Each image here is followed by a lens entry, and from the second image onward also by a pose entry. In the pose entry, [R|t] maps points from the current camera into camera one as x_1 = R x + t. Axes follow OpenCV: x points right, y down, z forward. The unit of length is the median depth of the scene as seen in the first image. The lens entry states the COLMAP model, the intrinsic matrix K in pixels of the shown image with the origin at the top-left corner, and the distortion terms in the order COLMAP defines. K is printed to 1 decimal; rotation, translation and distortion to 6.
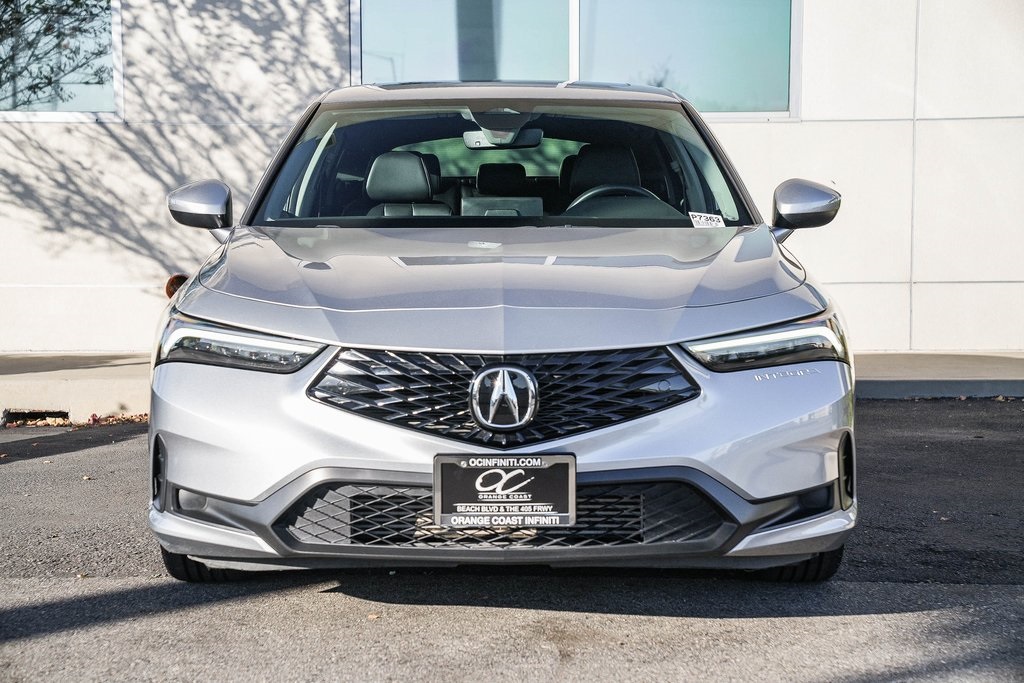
lens RADIAL K [[1920.1, 0, 492.8], [0, 1920.1, 356.8], [0, 0, 1]] dist [0.265545, 0.000000]
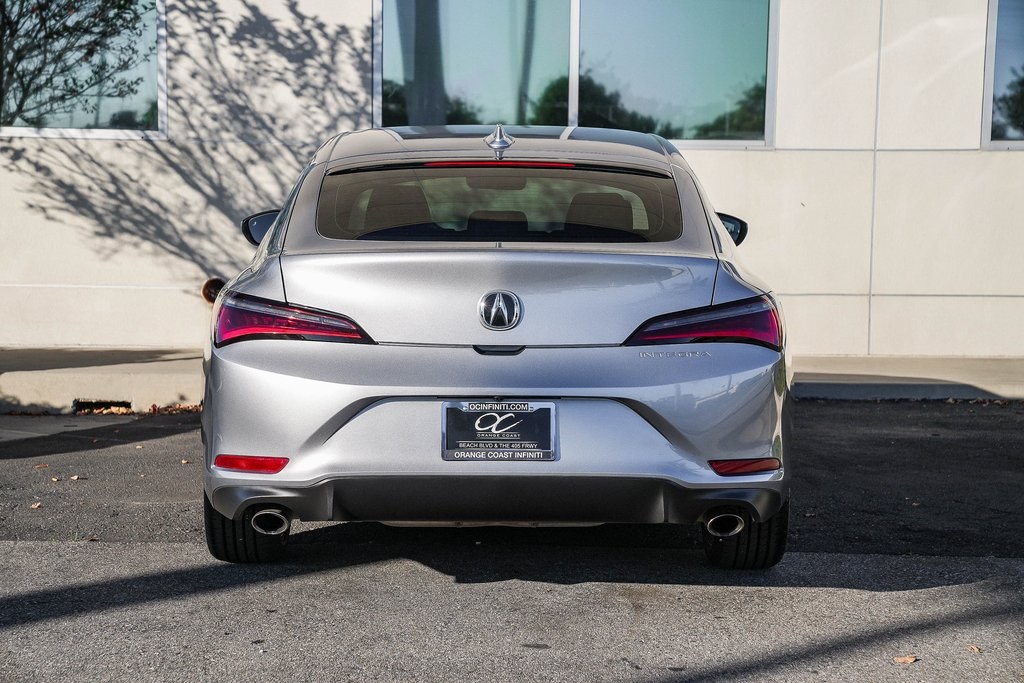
lens RADIAL K [[1920.1, 0, 515.5], [0, 1920.1, 345.5], [0, 0, 1]] dist [0.265545, 0.000000]
pose [[0.998809, 0.014387, 0.046626, -0.042848], [-0.014507, 0.999892, 0.002234, -0.008482], [-0.046589, -0.002908, 0.998910, -0.112730]]
